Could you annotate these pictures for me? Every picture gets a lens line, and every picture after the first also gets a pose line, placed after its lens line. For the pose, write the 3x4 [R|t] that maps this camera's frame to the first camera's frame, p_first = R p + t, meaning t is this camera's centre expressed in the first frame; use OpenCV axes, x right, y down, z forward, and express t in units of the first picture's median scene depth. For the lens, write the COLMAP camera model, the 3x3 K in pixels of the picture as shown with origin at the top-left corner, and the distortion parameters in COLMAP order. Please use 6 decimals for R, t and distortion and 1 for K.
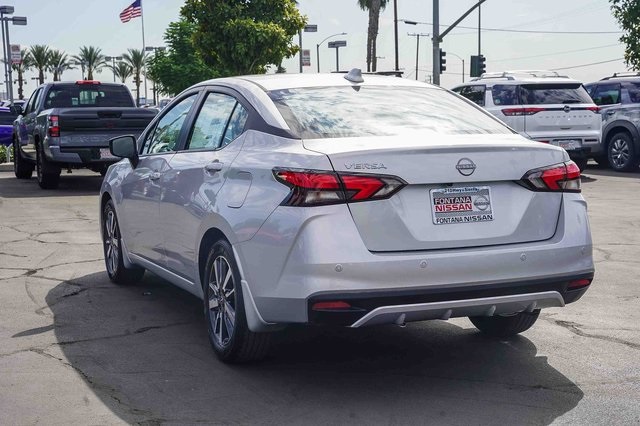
lens RADIAL K [[1011.0, 0, 321.4], [0, 1011.0, 213.4], [0, 0, 1]] dist [0.154852, 0.000000]
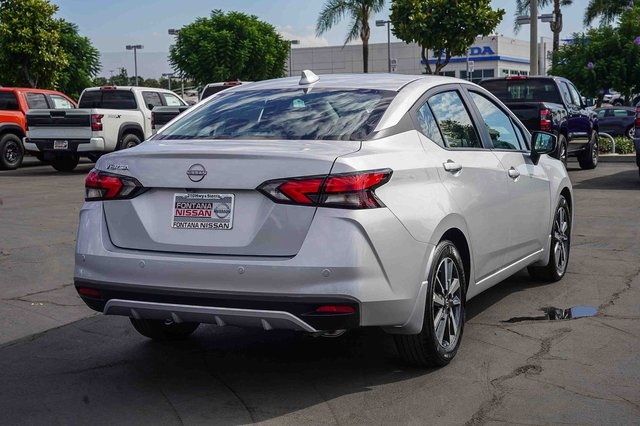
lens RADIAL K [[1011.0, 0, 319.7], [0, 1011.0, 211.6], [0, 0, 1]] dist [0.154852, 0.000000]
pose [[0.666608, 0.074163, -0.741710, 0.944603], [-0.066104, 0.996999, 0.040279, -0.054982], [0.742472, 0.022179, 0.669510, 0.419421]]
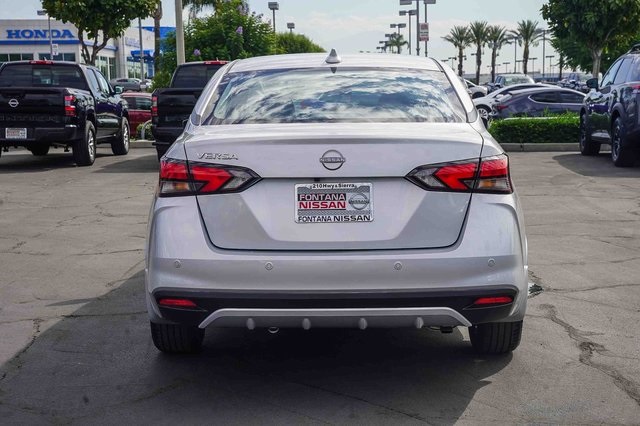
lens RADIAL K [[1011.0, 0, 320.5], [0, 1011.0, 213.2], [0, 0, 1]] dist [0.154852, 0.000000]
pose [[0.906486, 0.050355, -0.419223, 0.498378], [-0.039760, 0.998631, 0.033977, -0.028617], [0.420360, -0.014131, 0.907247, 0.187616]]
